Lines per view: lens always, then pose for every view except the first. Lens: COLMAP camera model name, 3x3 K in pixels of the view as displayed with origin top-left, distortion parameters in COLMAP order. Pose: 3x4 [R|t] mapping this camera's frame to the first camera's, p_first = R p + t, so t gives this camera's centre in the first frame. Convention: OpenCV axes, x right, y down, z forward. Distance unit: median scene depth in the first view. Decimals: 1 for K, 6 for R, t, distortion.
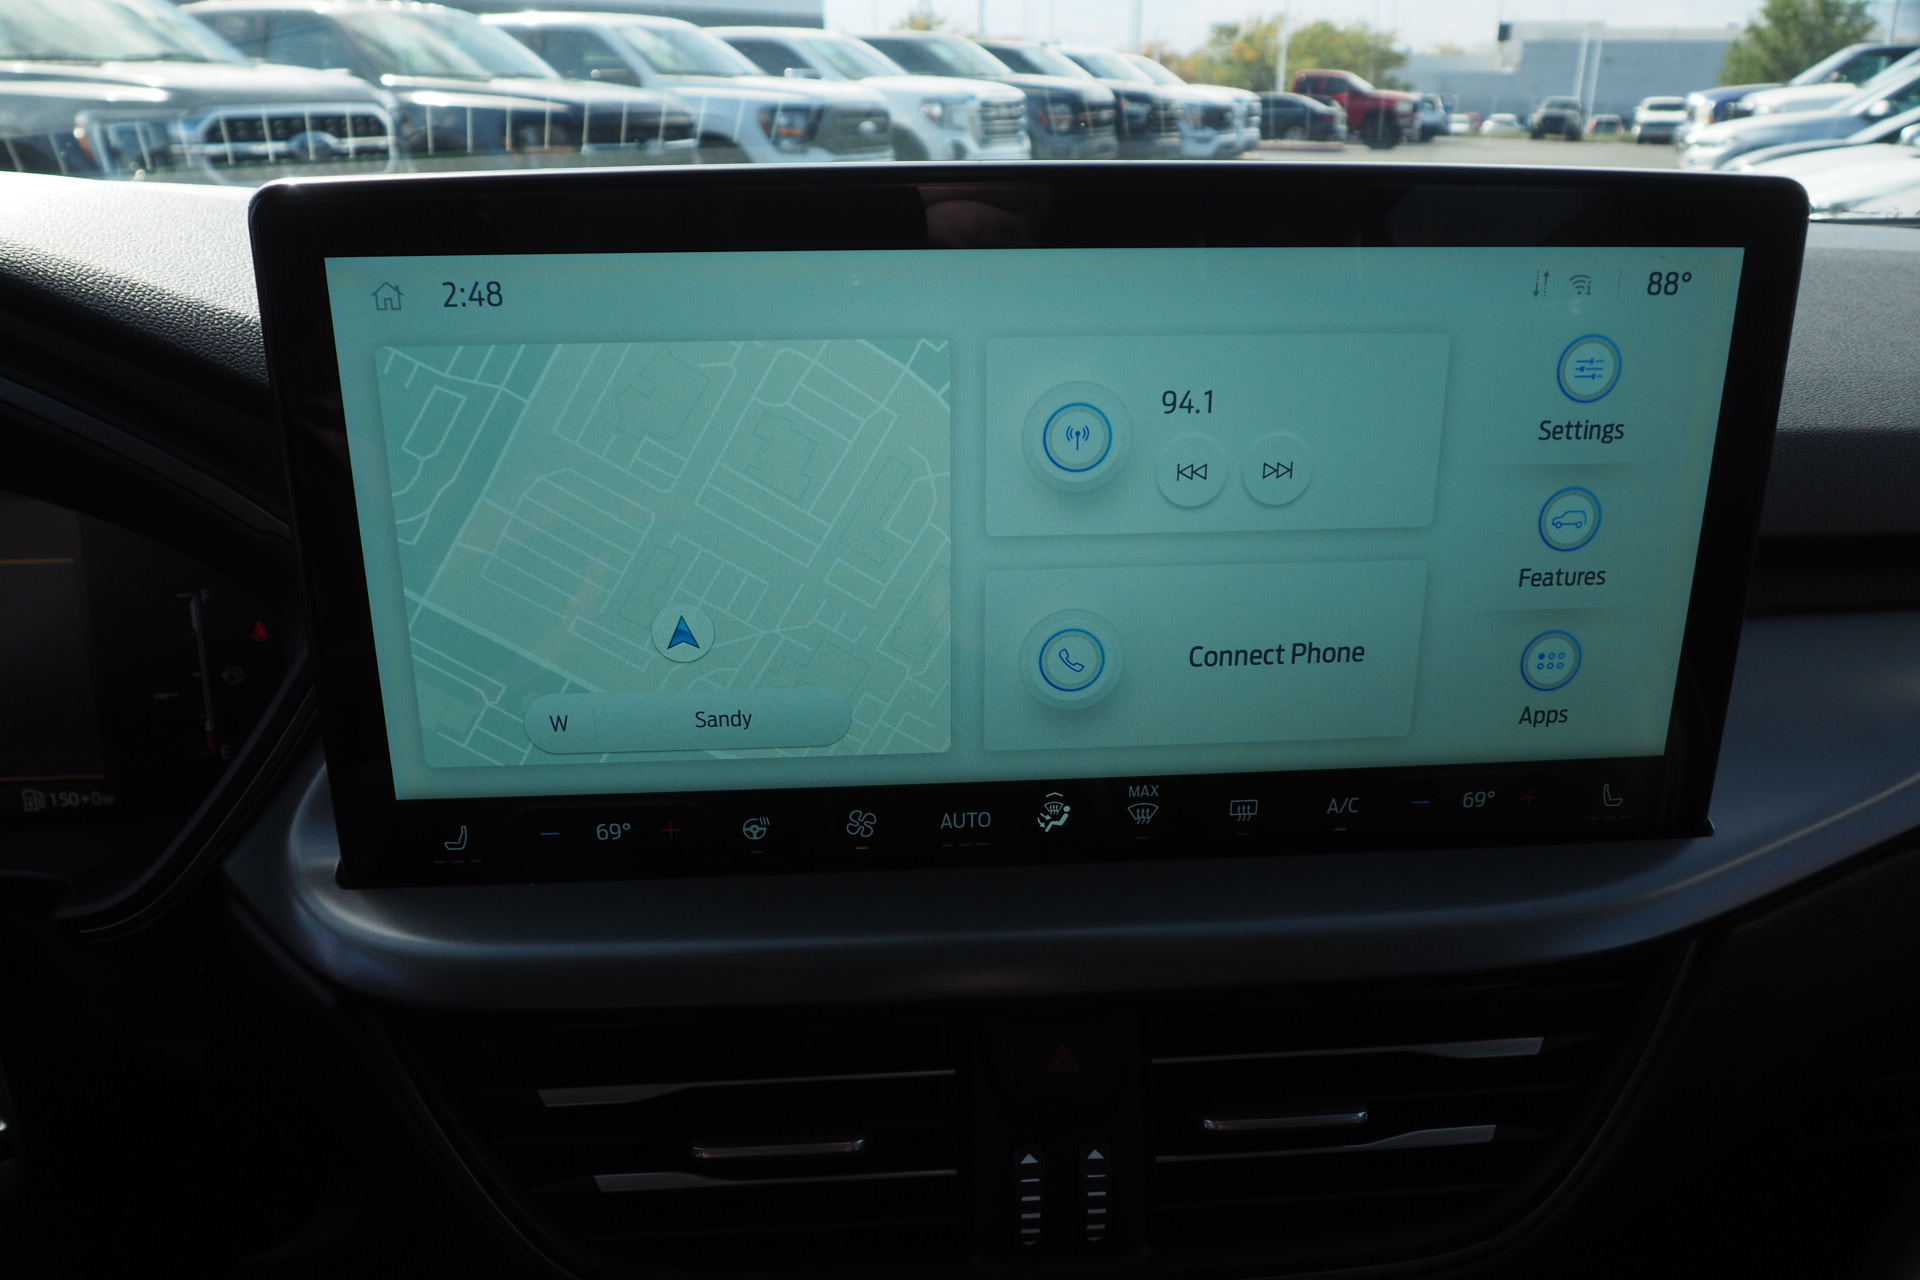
lens RADIAL K [[1367.8, 0, 926.4], [0, 1367.8, 611.3], [0, 0, 1]] dist [-0.033354, -0.001145]
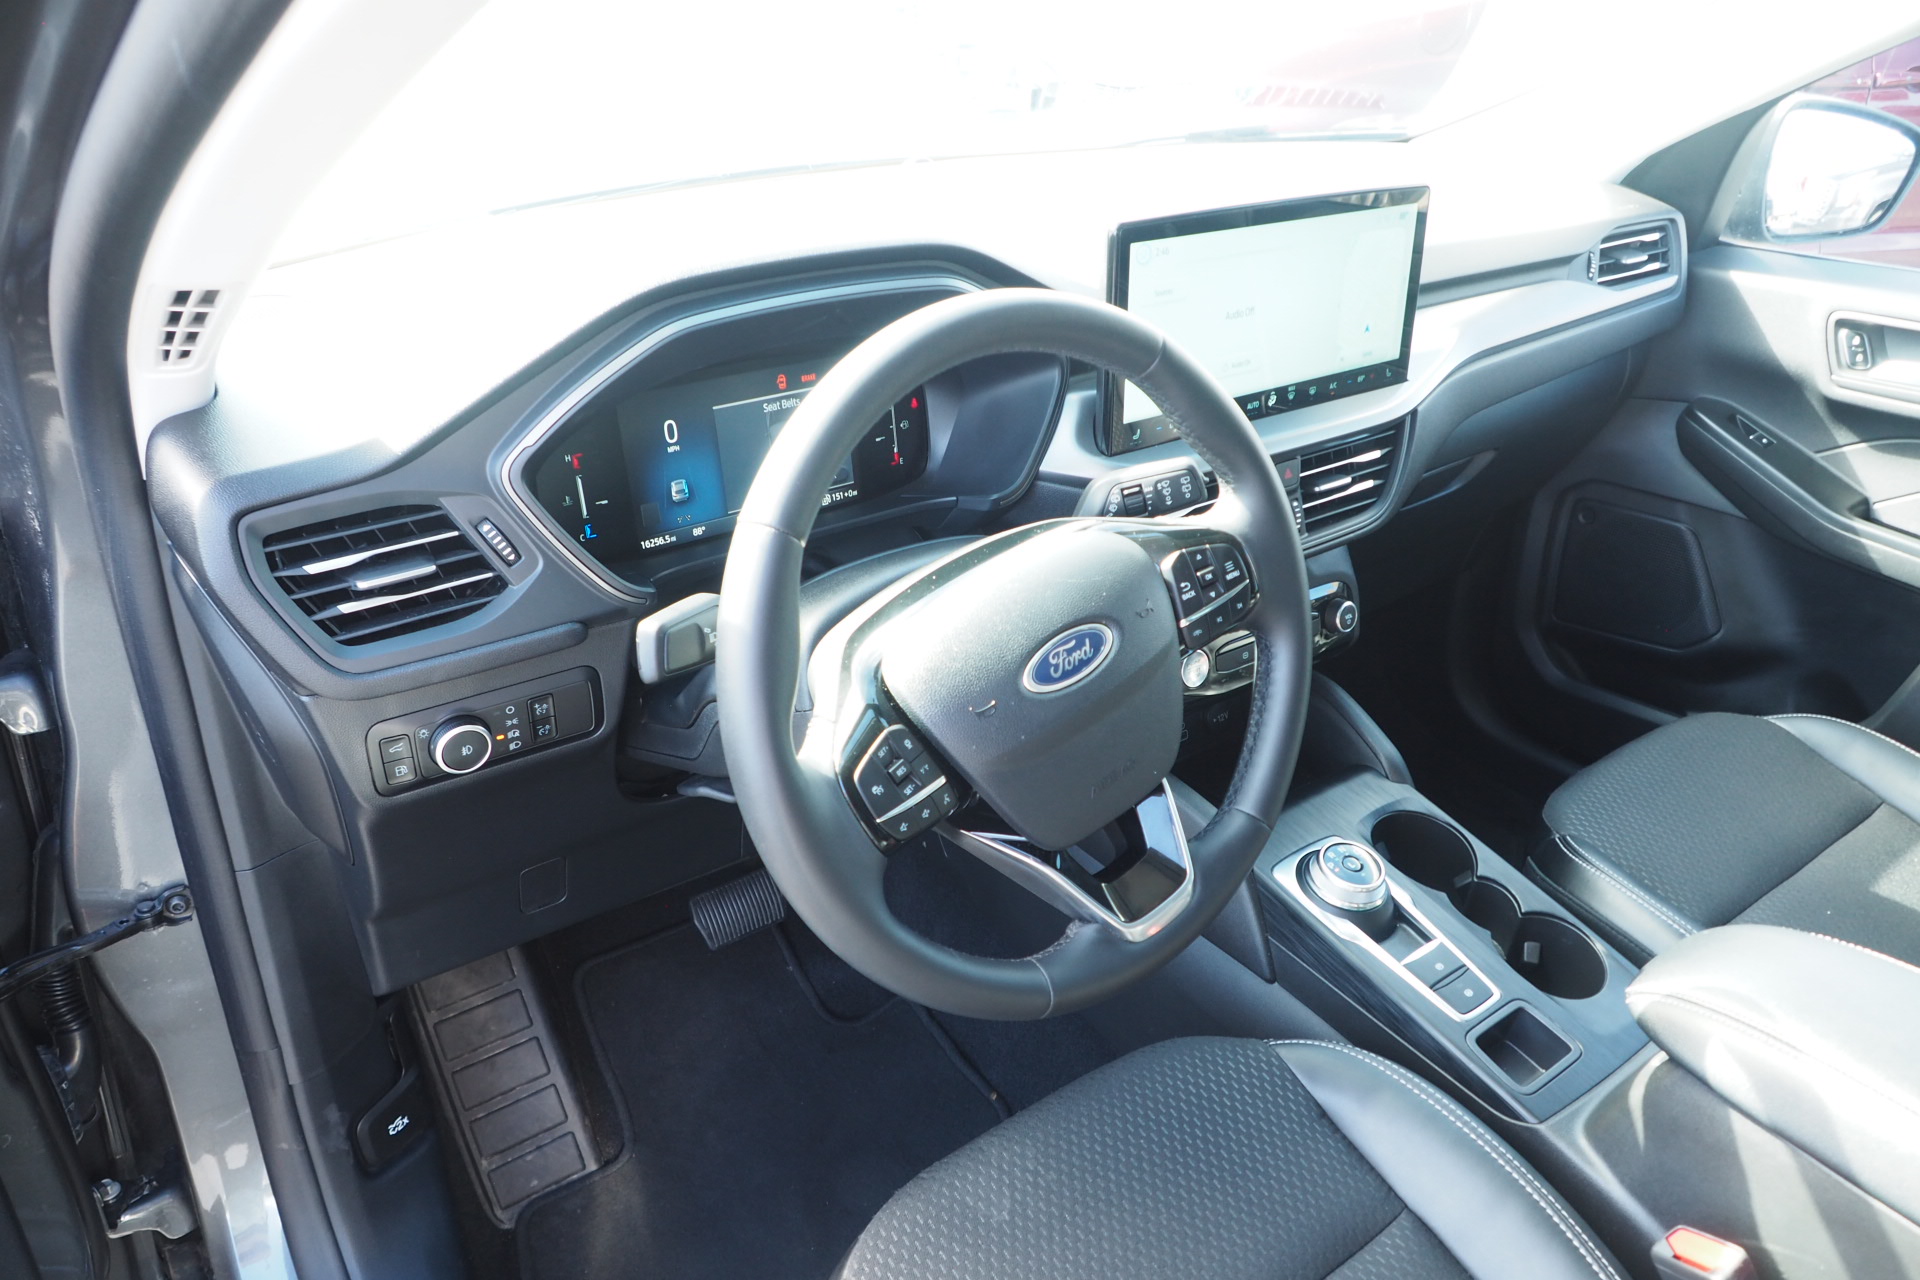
lens RADIAL K [[1367.8, 0, 963.6], [0, 1367.8, 658.9], [0, 0, 1]] dist [-0.033354, -0.001145]
pose [[0.840753, -0.240619, 0.485012, -1.657589], [0.164761, 0.967037, 0.194146, -0.002253], [-0.515740, -0.083318, 0.852684, -1.046582]]
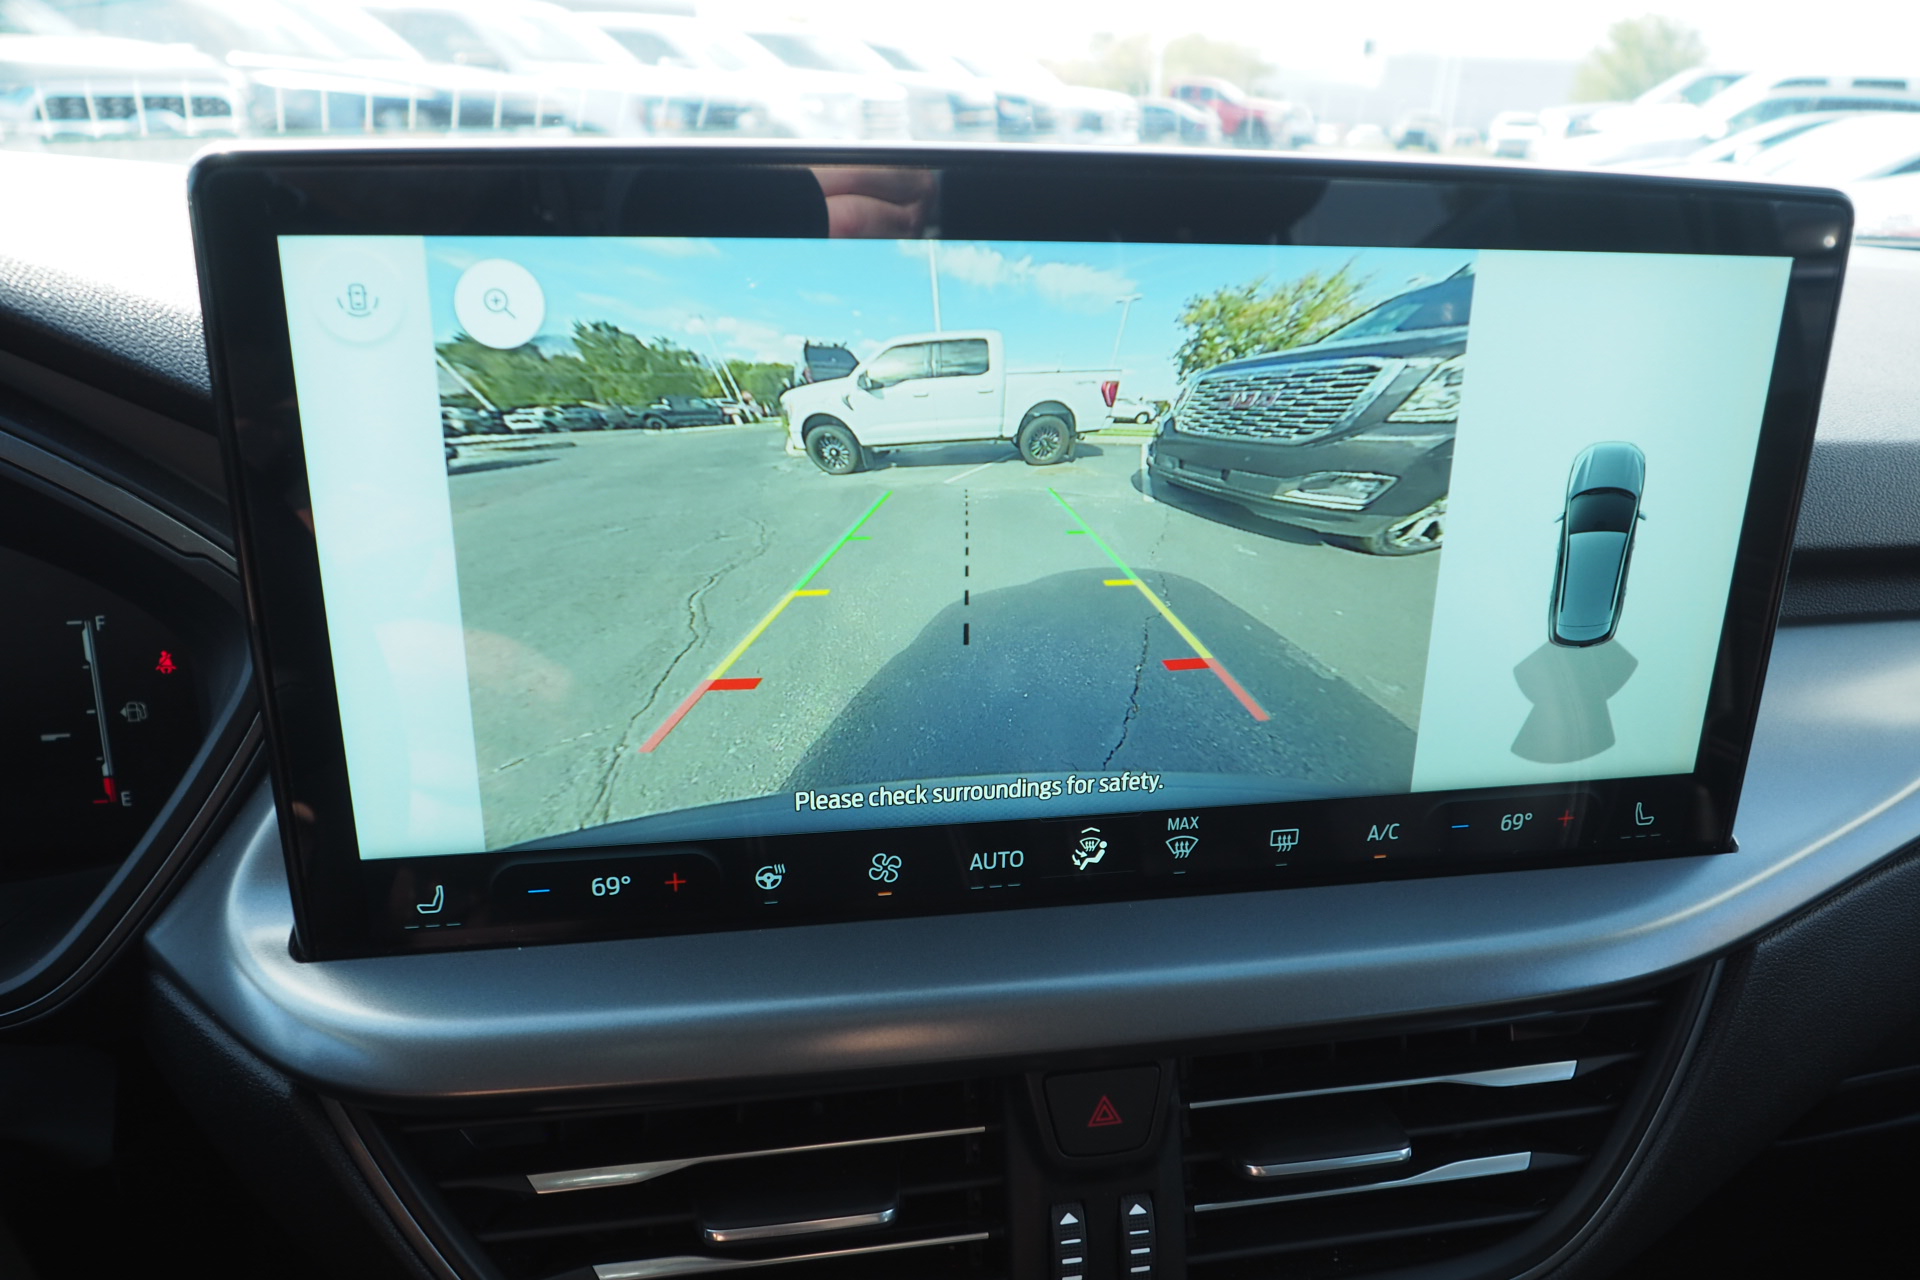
lens RADIAL K [[1367.8, 0, 968.3], [0, 1367.8, 636.9], [0, 0, 1]] dist [-0.033354, -0.001145]
pose [[0.993326, -0.012930, 0.114614, -0.071532], [0.010932, 0.999777, 0.018045, -0.012050], [-0.114822, -0.016672, 0.993246, 0.062496]]
